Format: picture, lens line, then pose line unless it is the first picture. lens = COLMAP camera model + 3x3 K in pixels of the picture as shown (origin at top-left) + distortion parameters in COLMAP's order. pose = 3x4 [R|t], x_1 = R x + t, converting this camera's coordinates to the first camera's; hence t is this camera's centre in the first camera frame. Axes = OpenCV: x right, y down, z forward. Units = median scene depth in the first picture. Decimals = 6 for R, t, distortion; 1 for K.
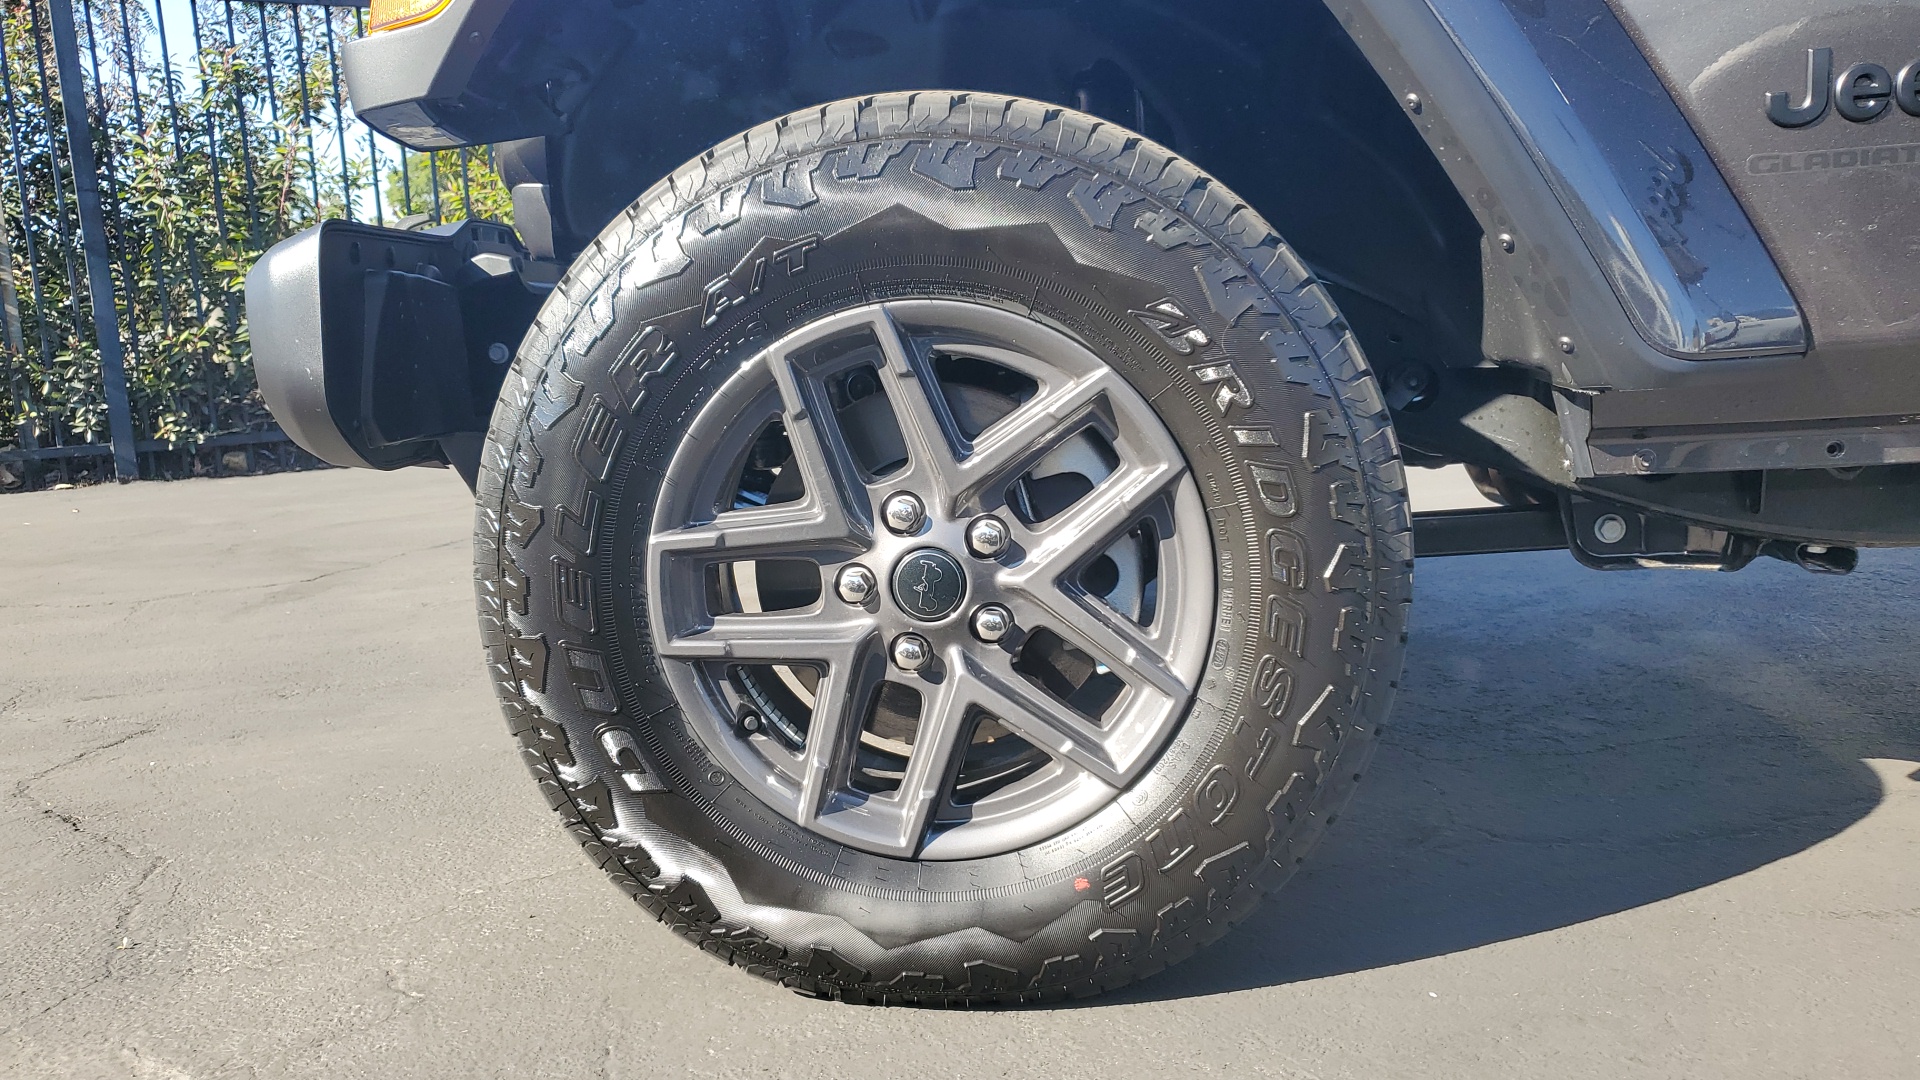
lens RADIAL K [[1441.6, 0, 956.9], [0, 1441.6, 528.7], [0, 0, 1]] dist [0.128688, -0.299571]
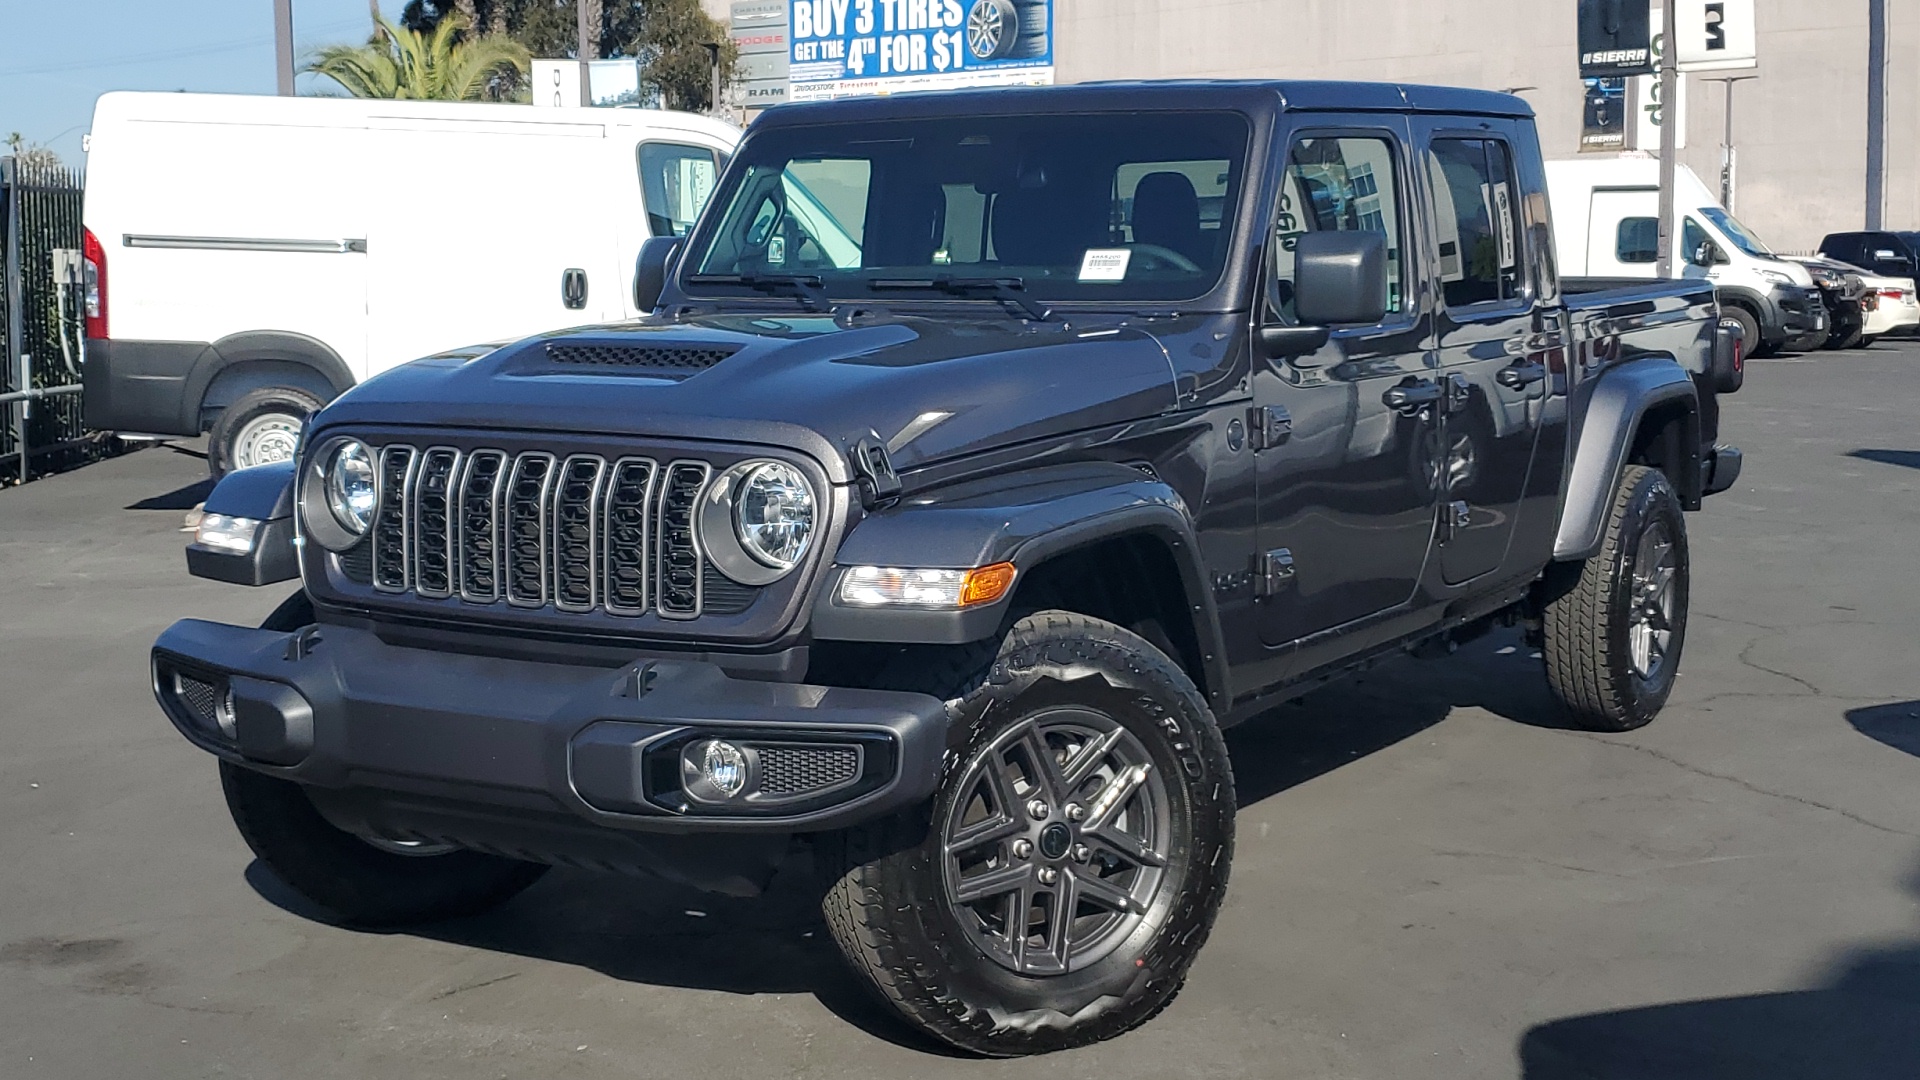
lens RADIAL K [[1441.6, 0, 956.9], [0, 1441.6, 528.7], [0, 0, 1]] dist [0.128688, -0.299571]
pose [[0.875385, -0.119474, 0.468431, -0.448184], [0.180254, 0.979769, -0.086960, -0.102942], [-0.448565, 0.160560, 0.879210, -0.366769]]
